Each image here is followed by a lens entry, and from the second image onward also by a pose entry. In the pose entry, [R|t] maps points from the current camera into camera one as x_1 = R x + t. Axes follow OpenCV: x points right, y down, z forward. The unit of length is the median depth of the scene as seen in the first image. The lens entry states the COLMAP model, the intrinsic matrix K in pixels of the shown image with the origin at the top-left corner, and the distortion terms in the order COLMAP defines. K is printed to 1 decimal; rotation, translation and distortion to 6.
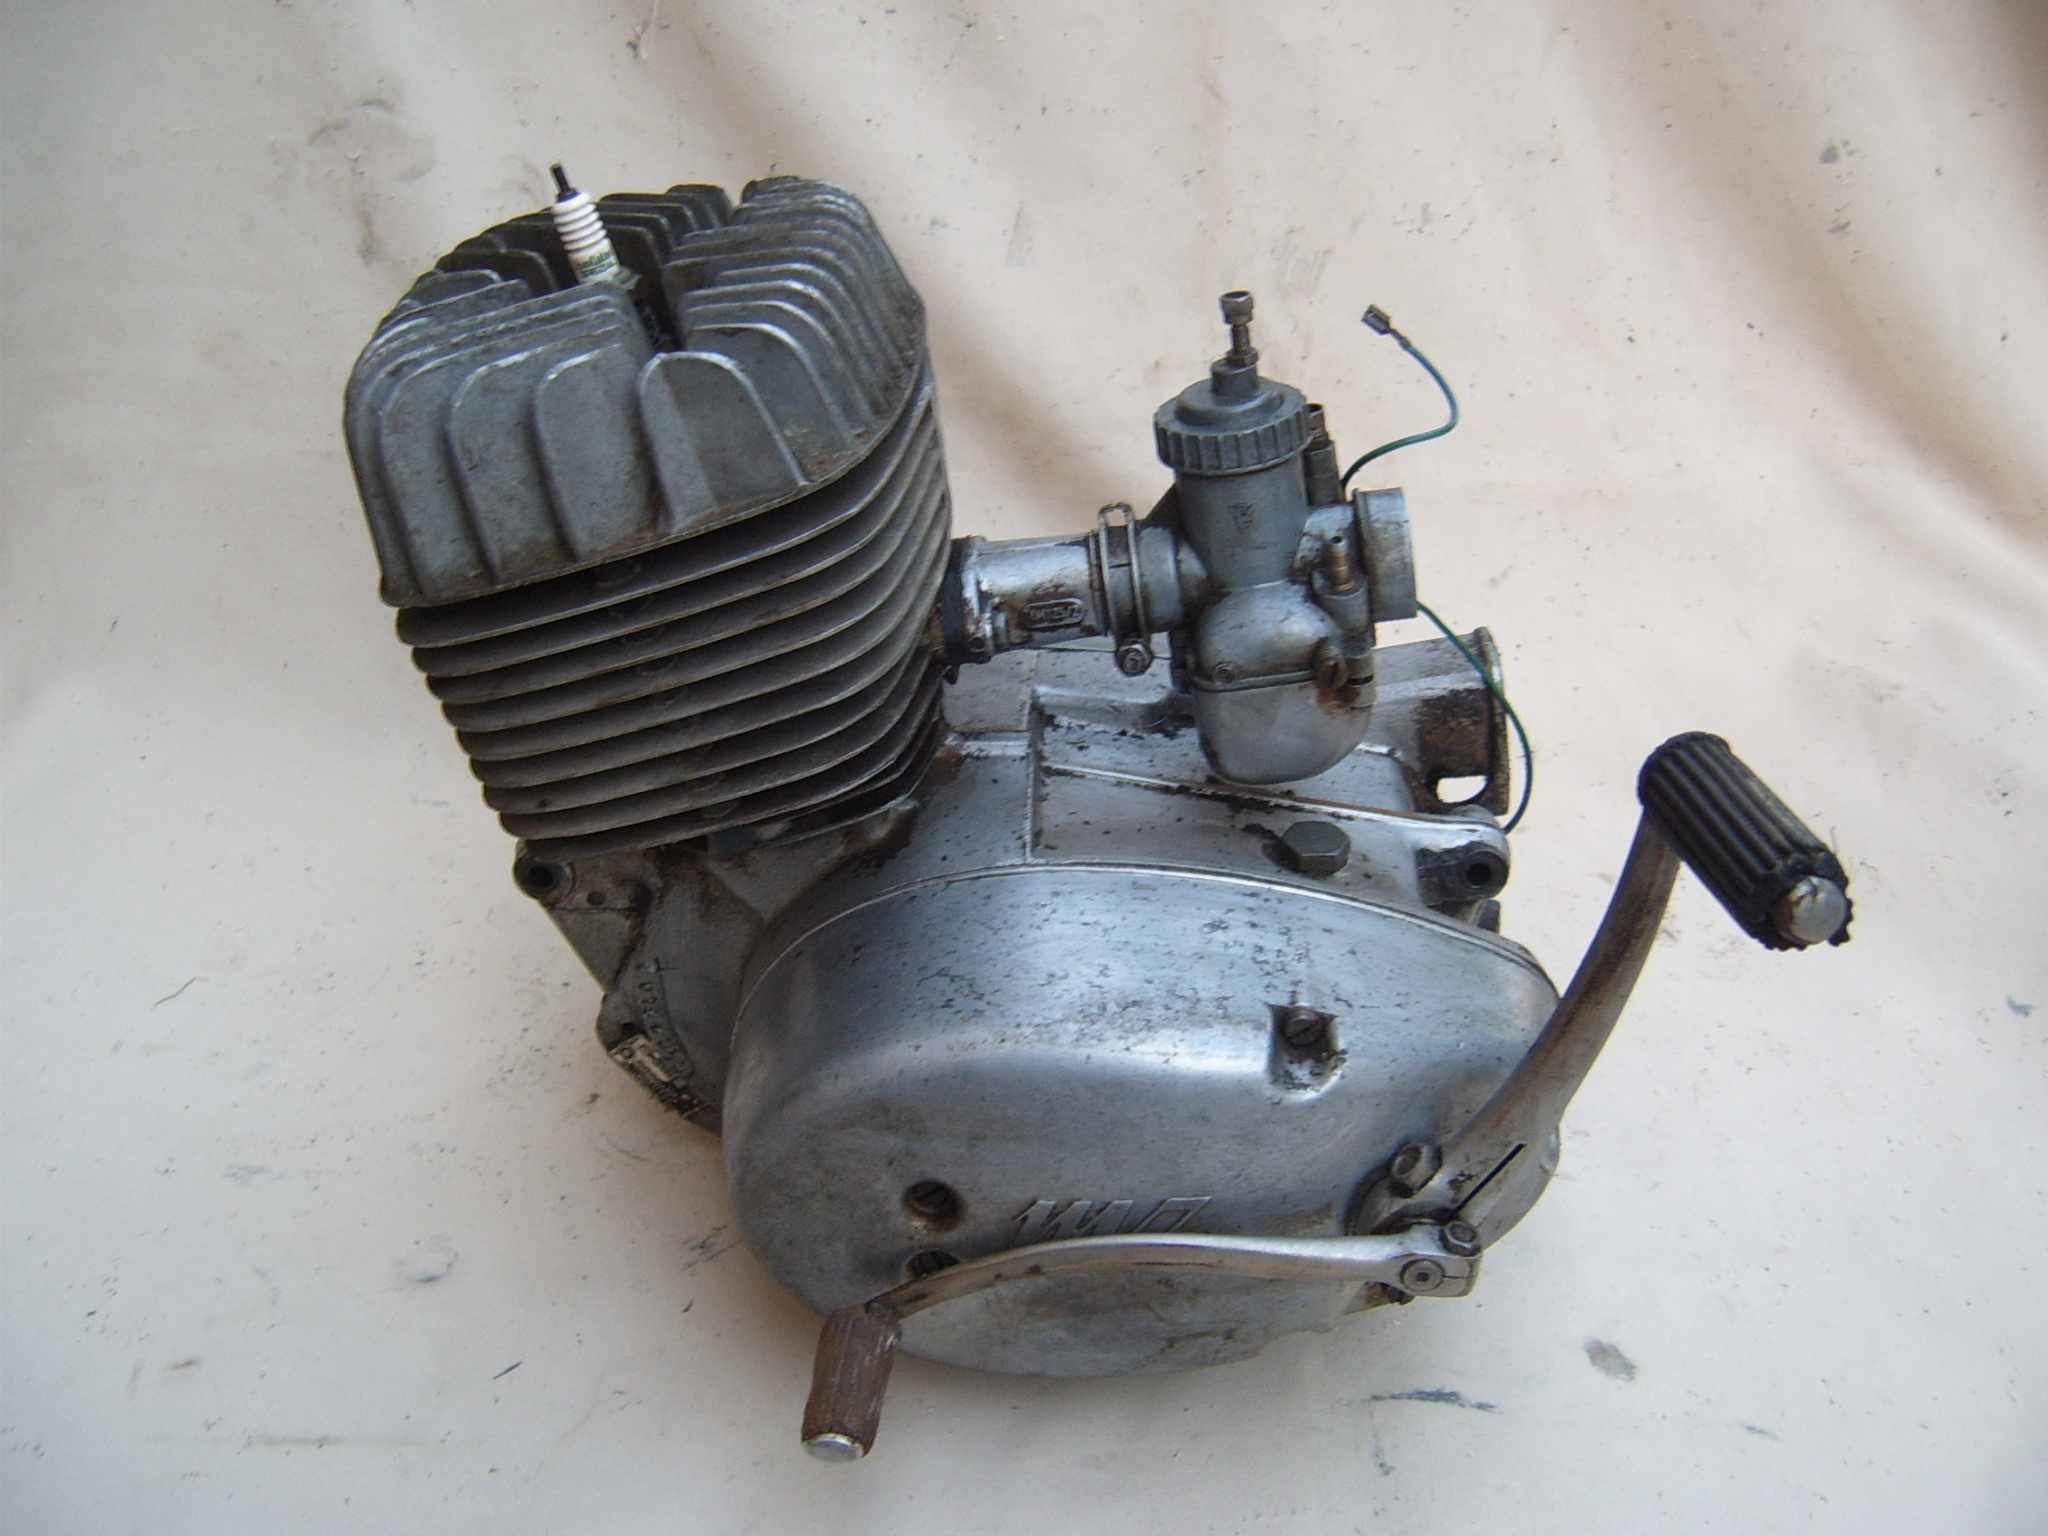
lens RADIAL K [[2193.0, 0, 1024.0], [0, 2193.0, 768.0], [0, 0, 1]] dist [-0.148759, -0.005908]
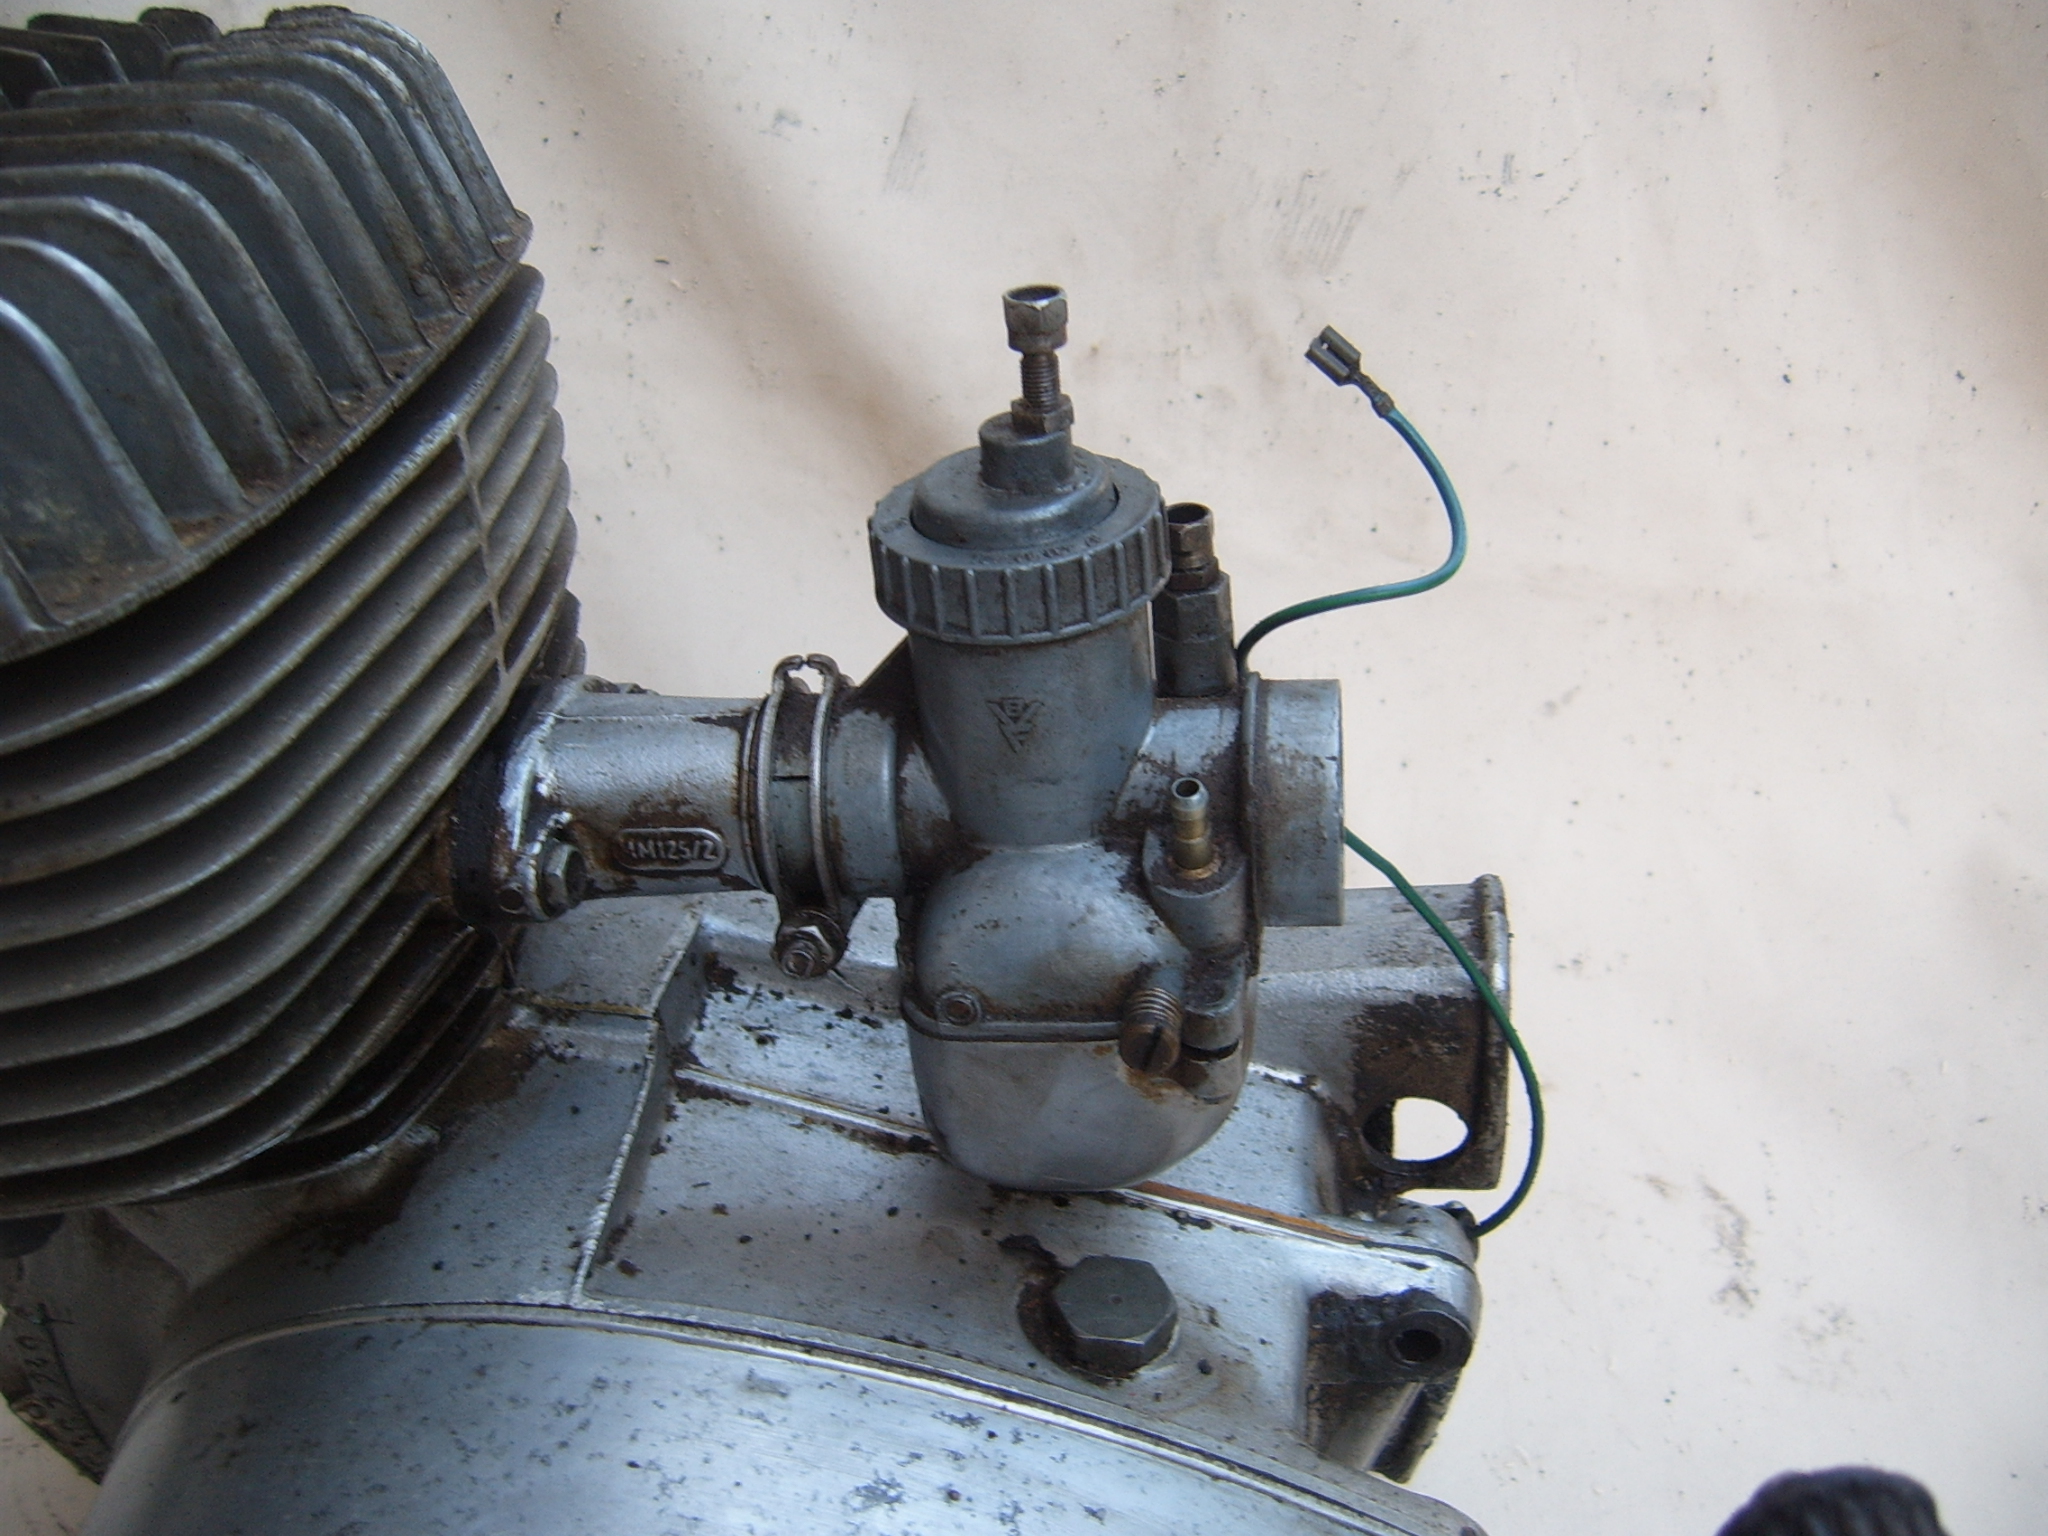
lens RADIAL K [[2225.4, 0, 1024.0], [0, 2225.4, 768.0], [0, 0, 1]] dist [-0.140863, 0.021767]
pose [[0.994245, 0.102071, -0.032538, 0.116287], [-0.100894, 0.994247, 0.035964, -0.118901], [0.036022, -0.032475, 0.998823, 0.455050]]
